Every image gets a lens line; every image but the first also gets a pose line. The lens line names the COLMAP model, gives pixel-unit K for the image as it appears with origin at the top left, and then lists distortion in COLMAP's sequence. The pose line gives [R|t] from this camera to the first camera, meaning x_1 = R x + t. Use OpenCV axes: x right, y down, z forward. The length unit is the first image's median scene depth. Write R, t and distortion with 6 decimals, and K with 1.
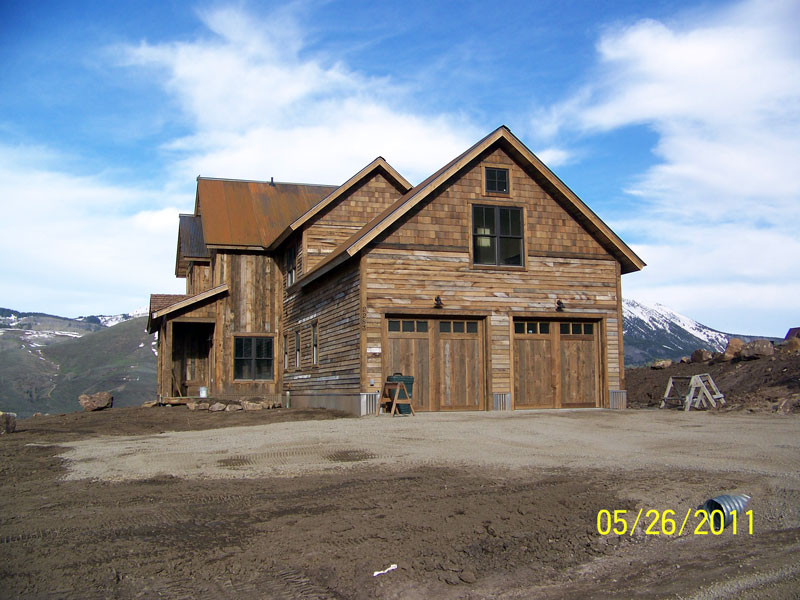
lens RADIAL K [[811.3, 0, 400.0], [0, 811.3, 300.0], [0, 0, 1]] dist [-0.111822, 0.020240]
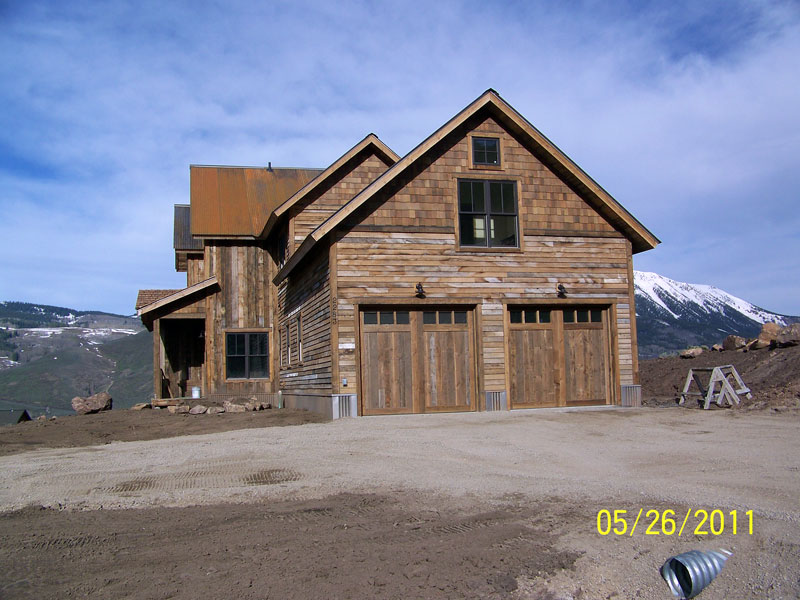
lens RADIAL K [[811.3, 0, 400.0], [0, 811.3, 300.0], [0, 0, 1]] dist [-0.111822, 0.020240]
pose [[0.997800, -0.024945, -0.061431, 0.075229], [0.025695, 0.999604, 0.011459, 0.002505], [0.061121, -0.013012, 0.998046, 0.107092]]
